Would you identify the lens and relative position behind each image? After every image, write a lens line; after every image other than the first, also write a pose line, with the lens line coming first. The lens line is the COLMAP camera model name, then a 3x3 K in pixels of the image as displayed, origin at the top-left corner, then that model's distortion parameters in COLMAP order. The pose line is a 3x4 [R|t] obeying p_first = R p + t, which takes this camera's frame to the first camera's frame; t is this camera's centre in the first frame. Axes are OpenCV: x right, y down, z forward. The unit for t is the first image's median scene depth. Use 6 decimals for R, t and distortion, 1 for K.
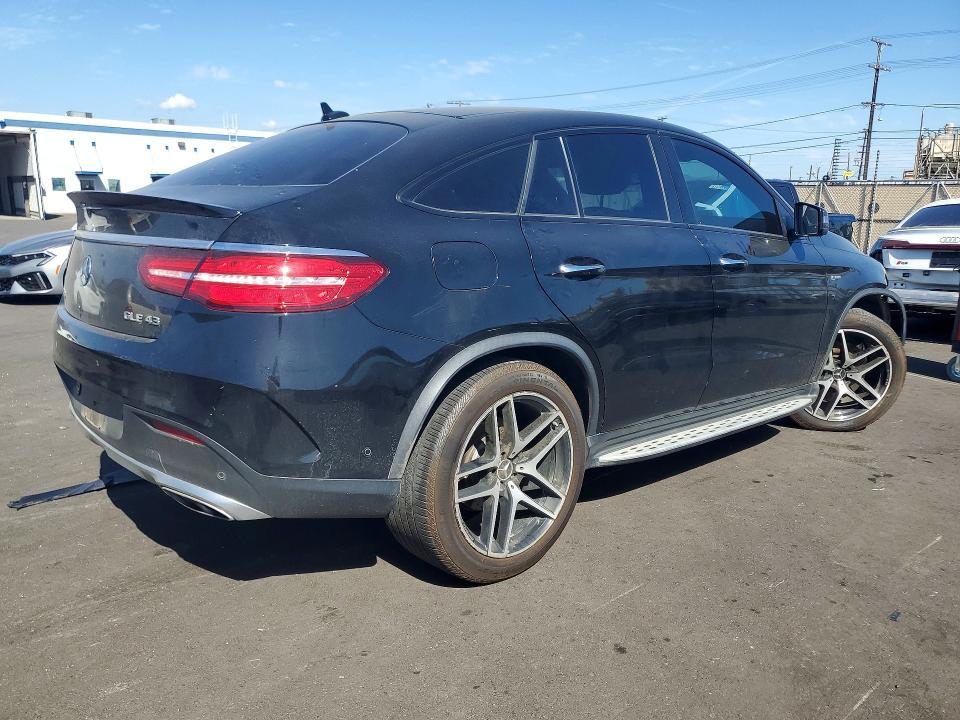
lens RADIAL K [[771.7, 0, 480.0], [0, 771.7, 360.0], [0, 0, 1]] dist [0.005947, 0.000623]
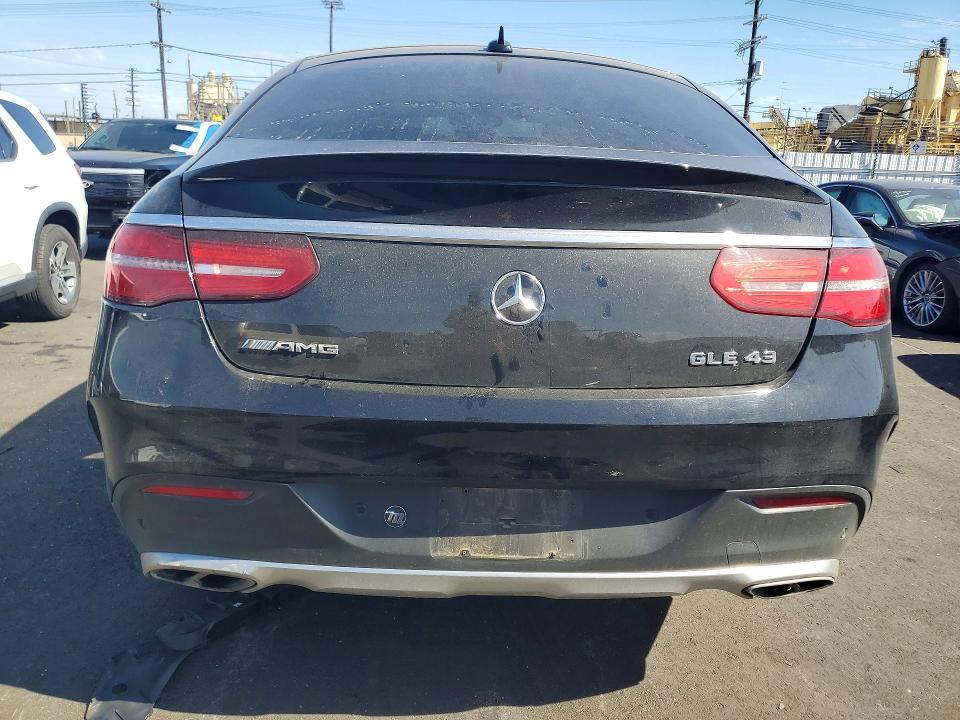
lens RADIAL K [[771.7, 0, 480.0], [0, 771.7, 360.0], [0, 0, 1]] dist [0.005947, 0.000623]
pose [[0.614870, -0.178149, 0.768244, -0.467303], [0.119707, 0.983947, 0.132360, -0.071663], [-0.779491, 0.010580, 0.626325, 0.325273]]
